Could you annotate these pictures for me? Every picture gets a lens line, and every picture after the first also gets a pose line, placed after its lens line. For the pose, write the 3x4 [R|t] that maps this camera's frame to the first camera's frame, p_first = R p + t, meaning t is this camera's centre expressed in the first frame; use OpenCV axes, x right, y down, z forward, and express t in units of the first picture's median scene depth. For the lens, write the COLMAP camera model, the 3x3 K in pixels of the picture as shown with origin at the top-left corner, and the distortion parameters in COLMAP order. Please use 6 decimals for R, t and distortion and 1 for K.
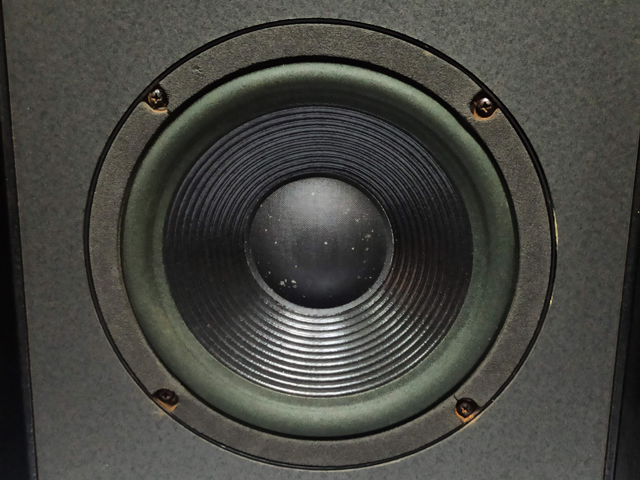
lens RADIAL K [[950.0, 0, 317.2], [0, 950.0, 239.1], [0, 0, 1]] dist [0.037480, 0.000000]
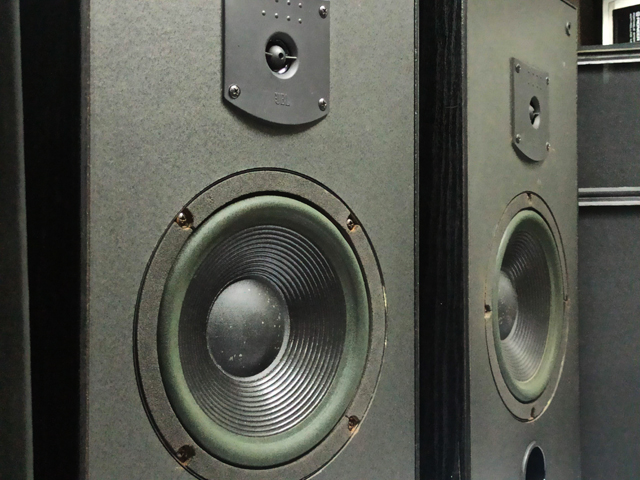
lens RADIAL K [[950.0, 0, 320.6], [0, 950.0, 243.7], [0, 0, 1]] dist [0.037480, 0.000000]
pose [[0.698251, -0.011053, 0.715768, -0.990710], [0.212165, 0.958151, -0.192177, 0.190757], [-0.683690, 0.286049, 0.671375, -0.063686]]
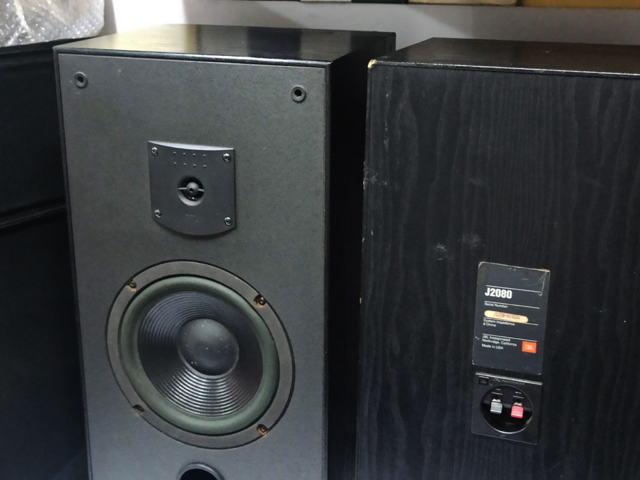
lens RADIAL K [[950.0, 0, 320.3], [0, 950.0, 239.5], [0, 0, 1]] dist [0.037480, 0.000000]
pose [[0.969061, 0.070852, -0.236435, 0.804286], [-0.063367, 0.997223, 0.039118, -0.367586], [0.238550, -0.022925, 0.970860, -1.139040]]
